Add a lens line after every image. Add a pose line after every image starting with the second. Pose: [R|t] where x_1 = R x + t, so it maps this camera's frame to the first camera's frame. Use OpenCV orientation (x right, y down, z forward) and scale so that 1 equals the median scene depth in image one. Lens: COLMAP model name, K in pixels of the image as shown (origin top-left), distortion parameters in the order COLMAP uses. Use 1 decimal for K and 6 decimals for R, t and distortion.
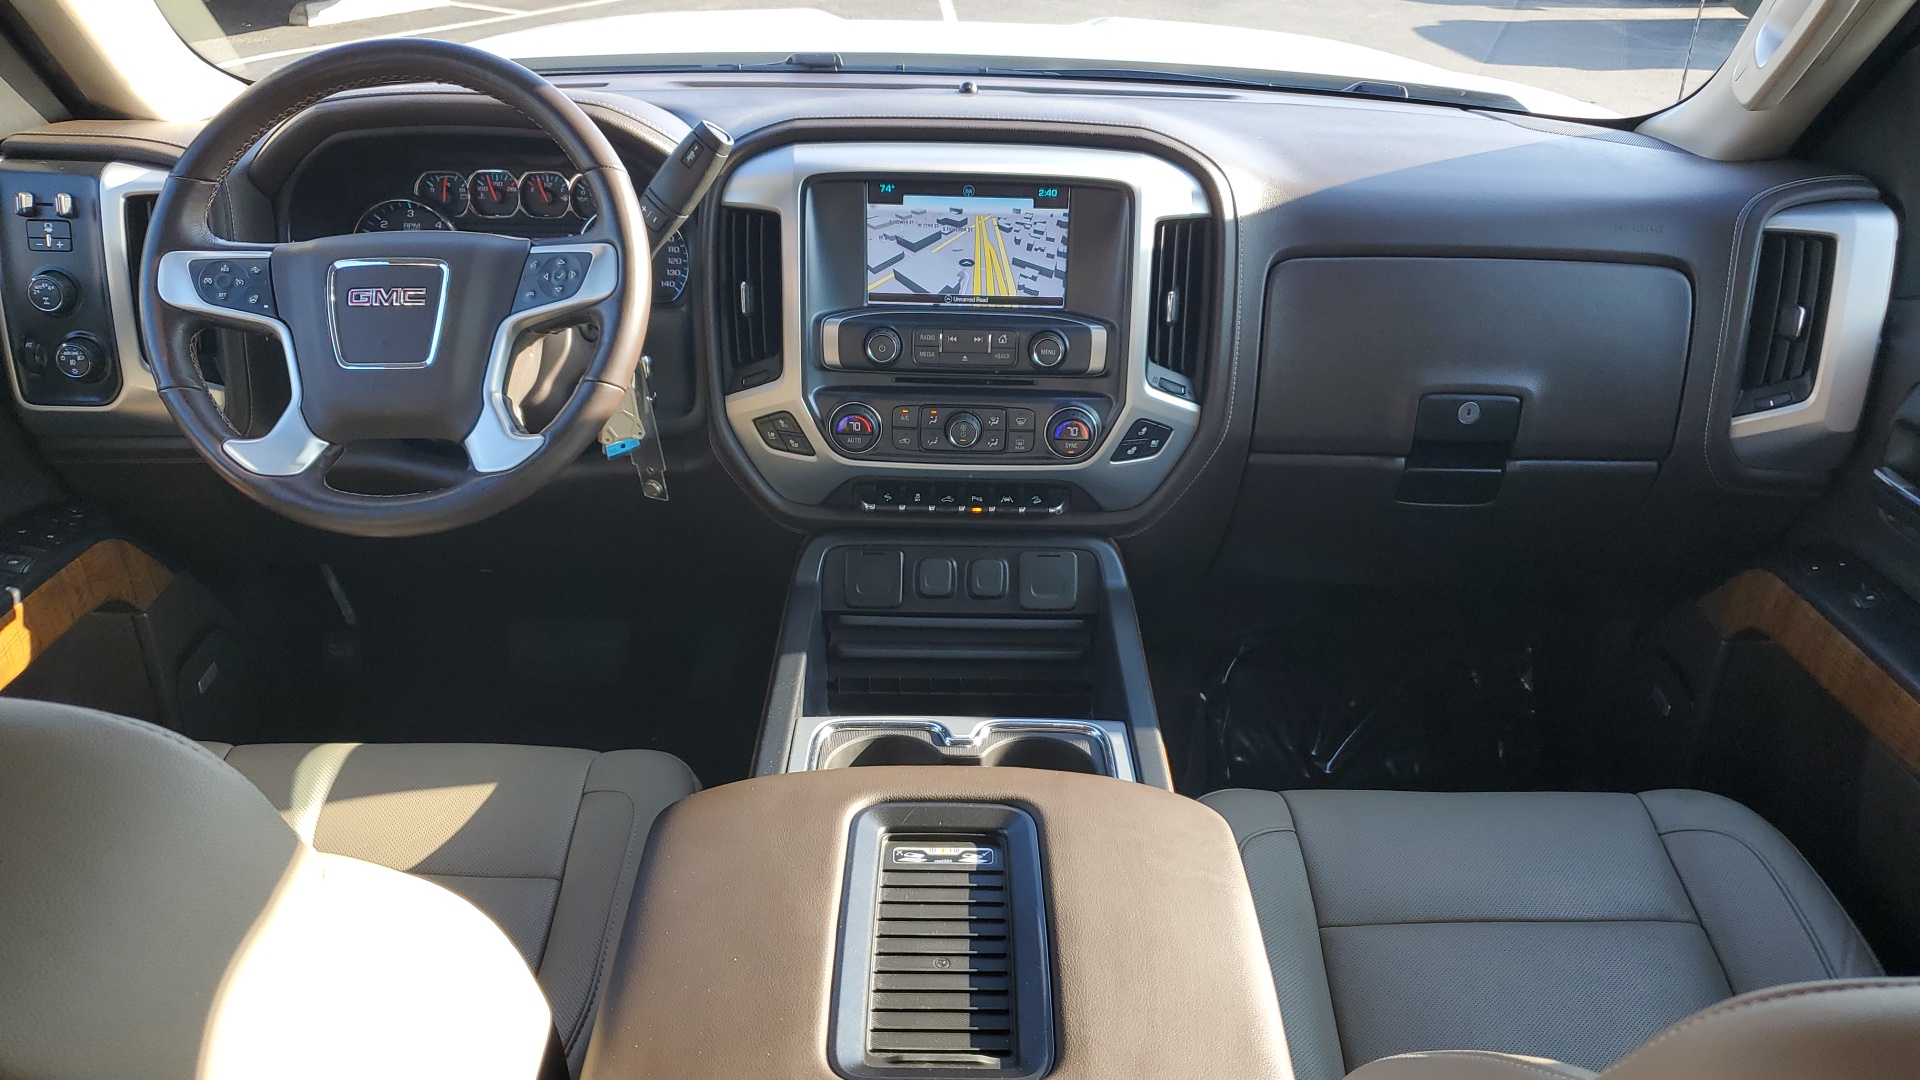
lens RADIAL K [[1534.2, 0, 985.8], [0, 1534.2, 592.8], [0, 0, 1]] dist [0.048474, -0.071491]
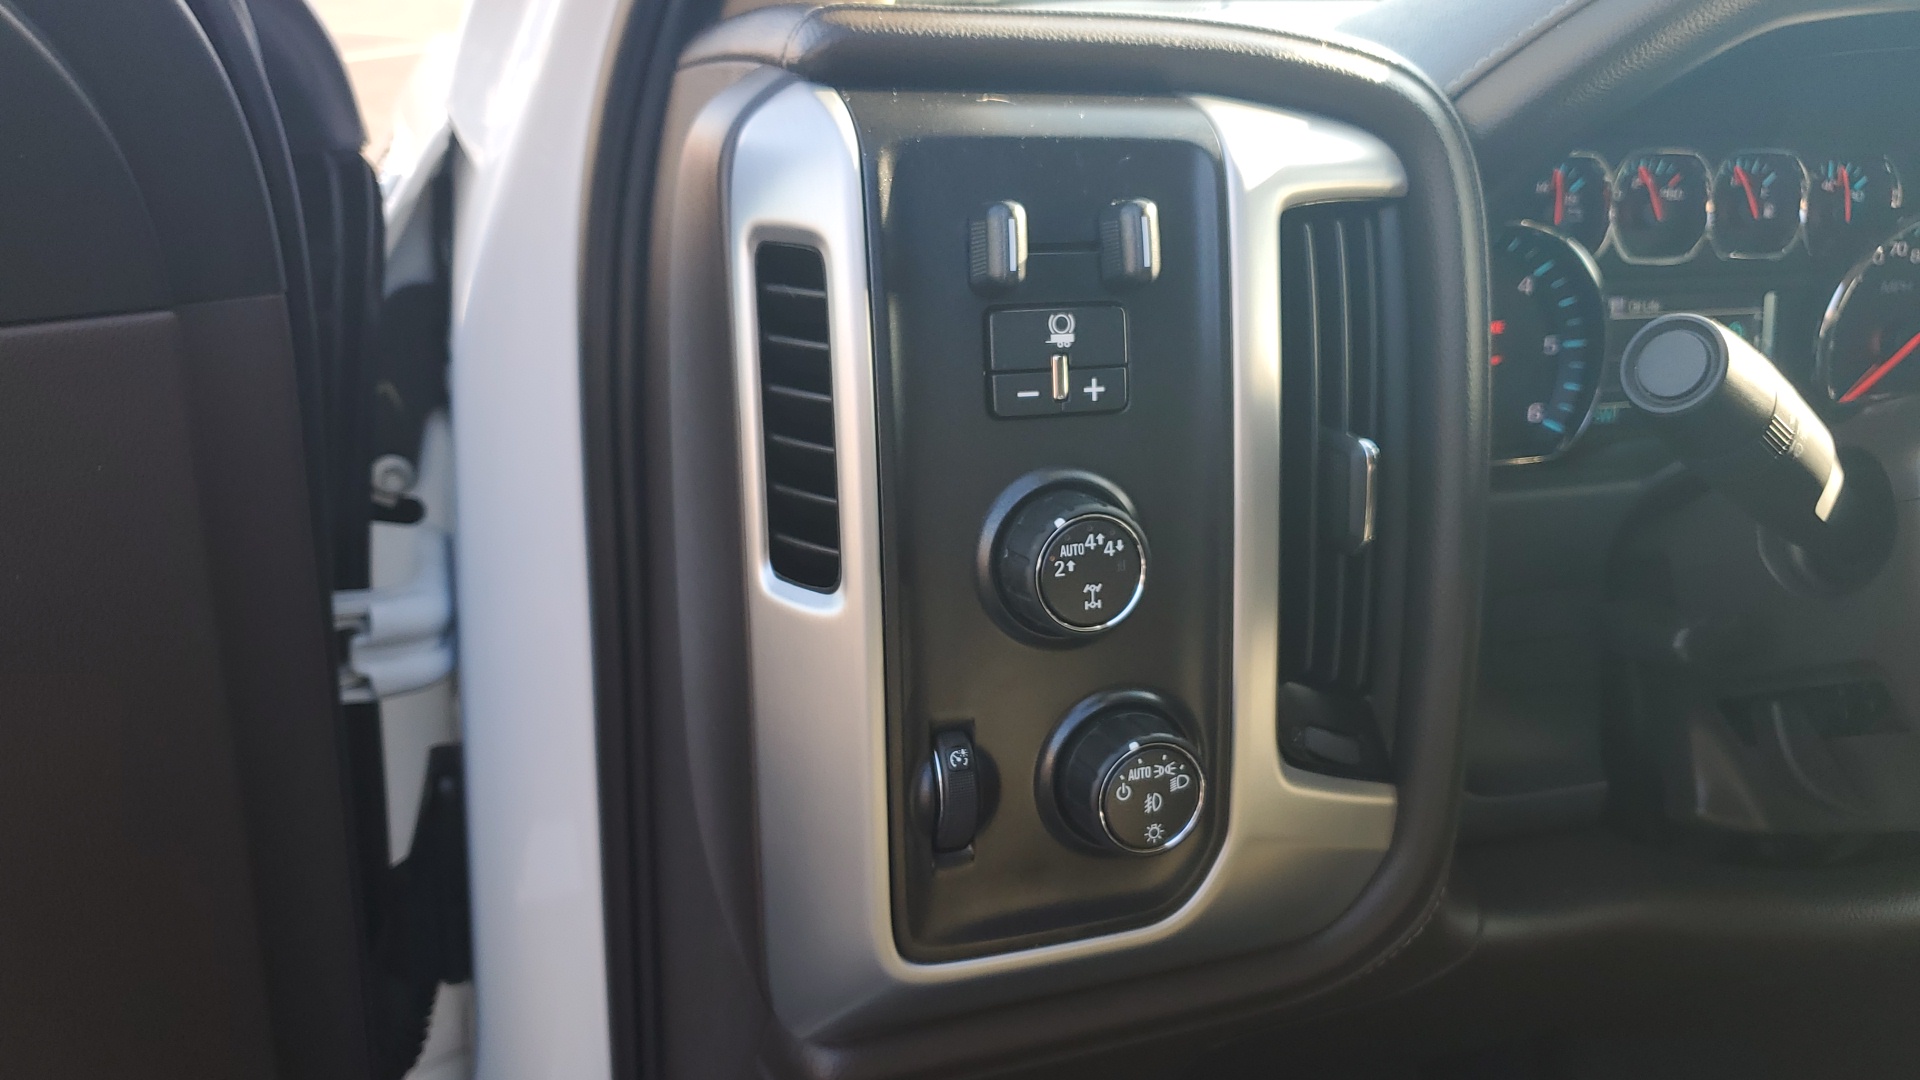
lens RADIAL K [[1534.2, 0, 982.8], [0, 1534.2, 544.9], [0, 0, 1]] dist [0.048474, -0.071491]
pose [[0.945129, -0.099610, 0.311141, -0.689817], [0.126220, 0.989768, -0.066542, -0.177640], [-0.301329, 0.102163, 0.948031, 0.731744]]
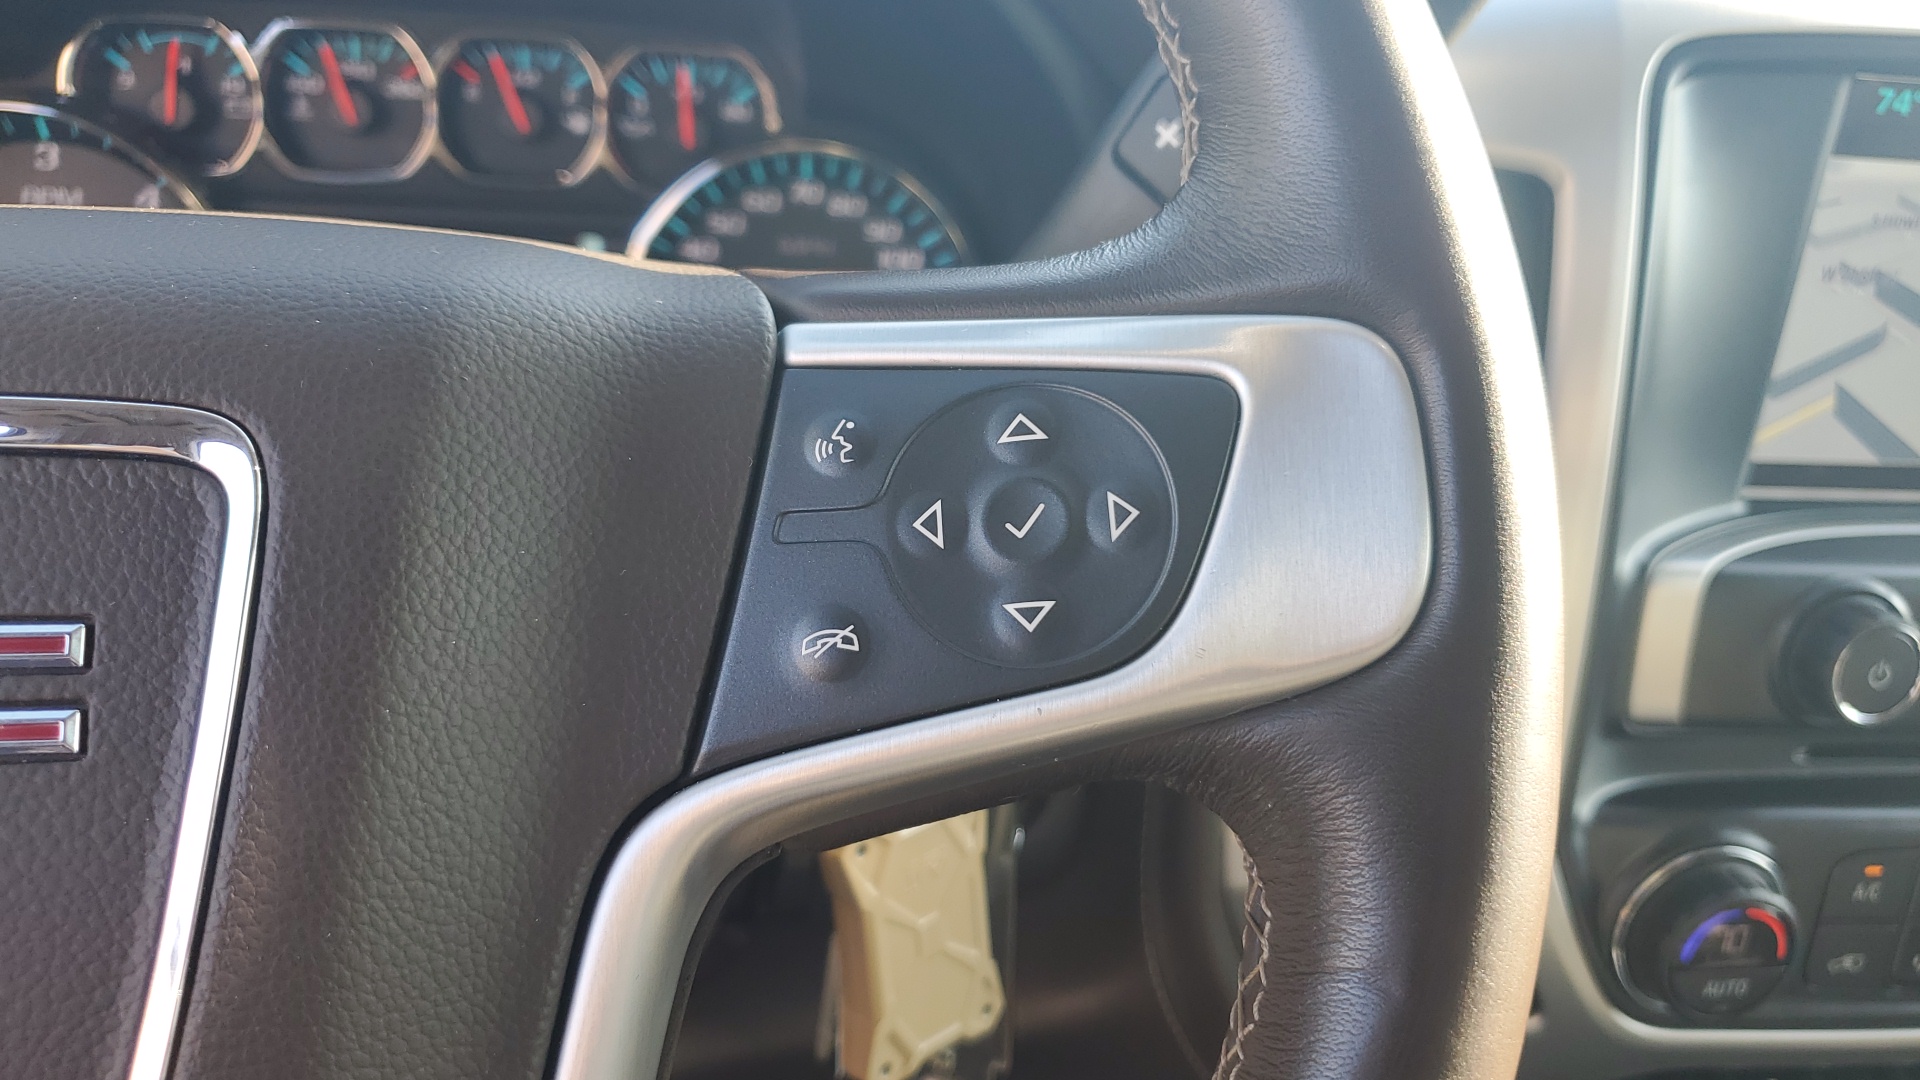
lens RADIAL K [[1534.2, 0, 967.4], [0, 1534.2, 552.6], [0, 0, 1]] dist [0.048474, -0.071491]
pose [[0.988030, -0.007169, 0.154093, -0.268726], [0.011905, 0.999484, -0.029831, -0.174304], [-0.153800, 0.031309, 0.987606, 0.748839]]
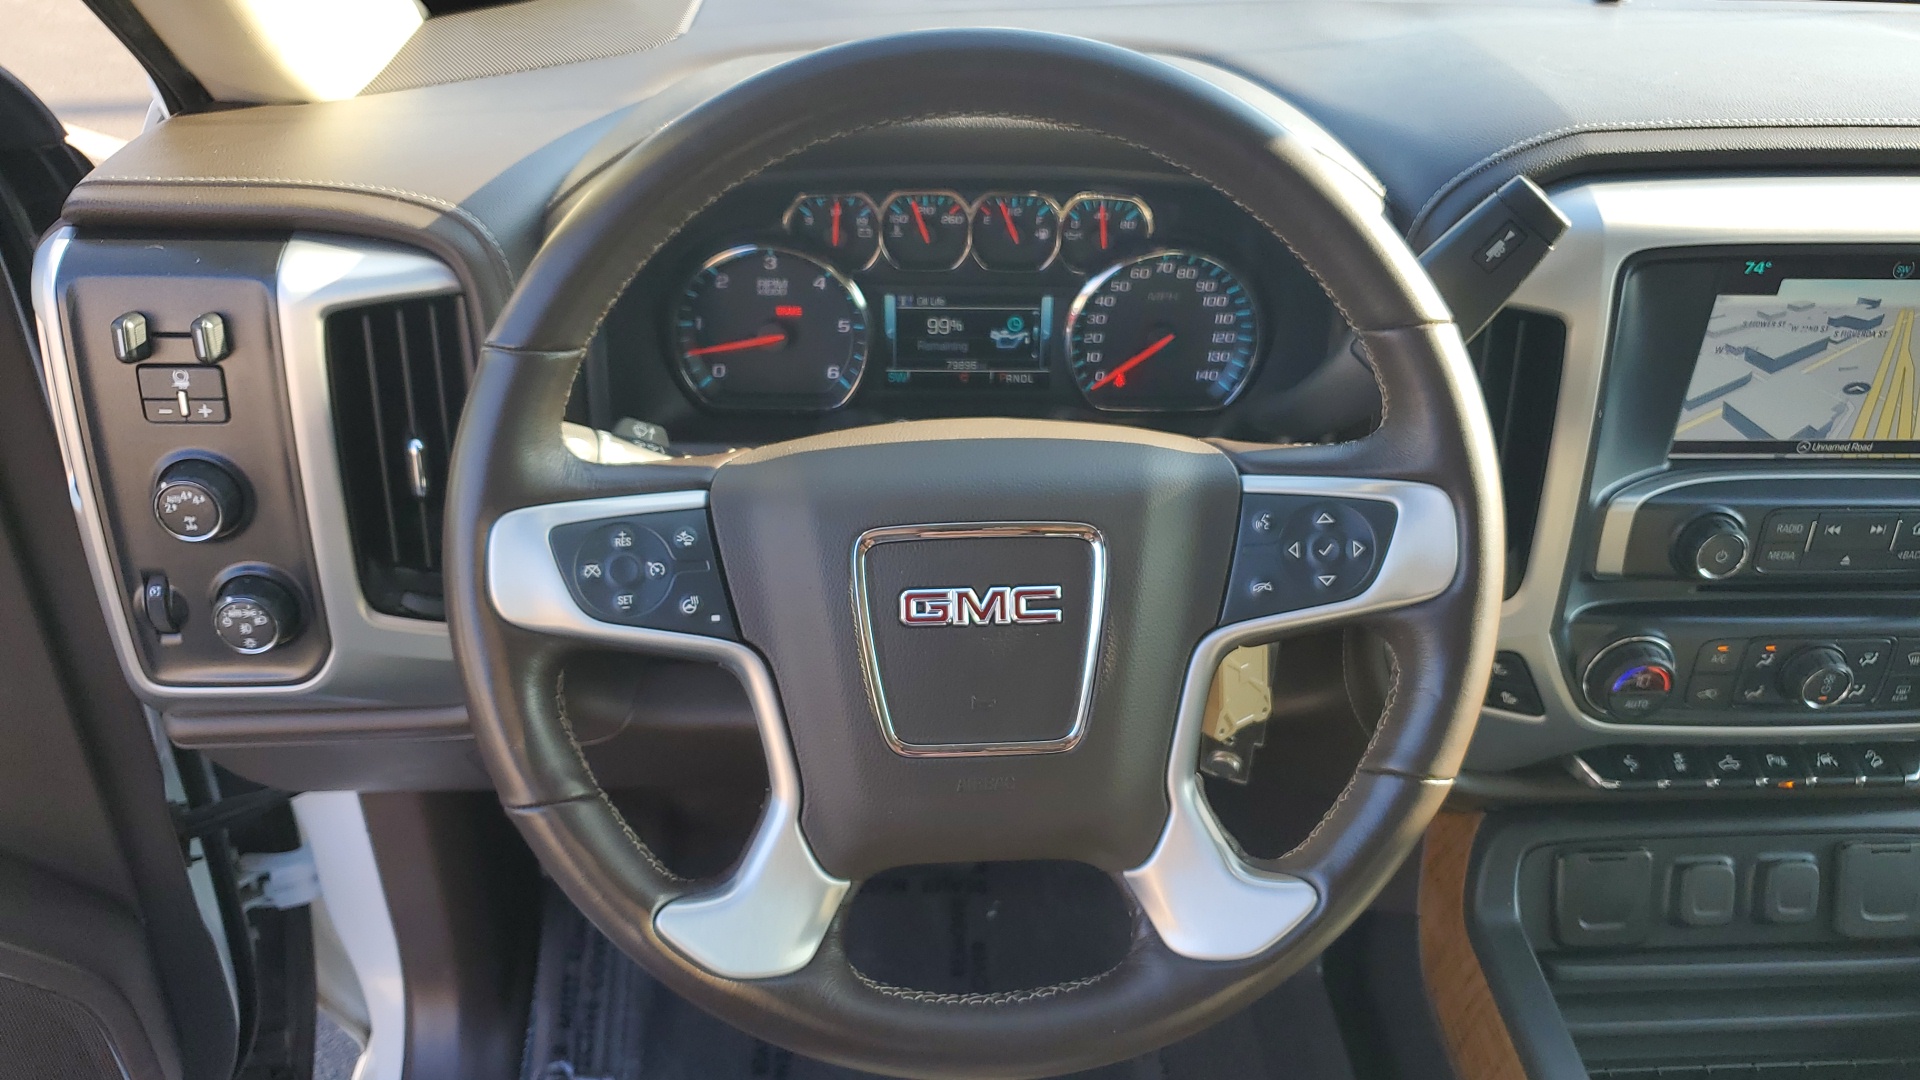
lens RADIAL K [[1534.2, 0, 975.0], [0, 1534.2, 560.6], [0, 0, 1]] dist [0.048474, -0.071491]
pose [[0.998530, -0.021527, 0.049746, -0.361913], [0.013943, 0.988881, 0.148052, -0.242821], [-0.052380, -0.147141, 0.987728, 0.462461]]
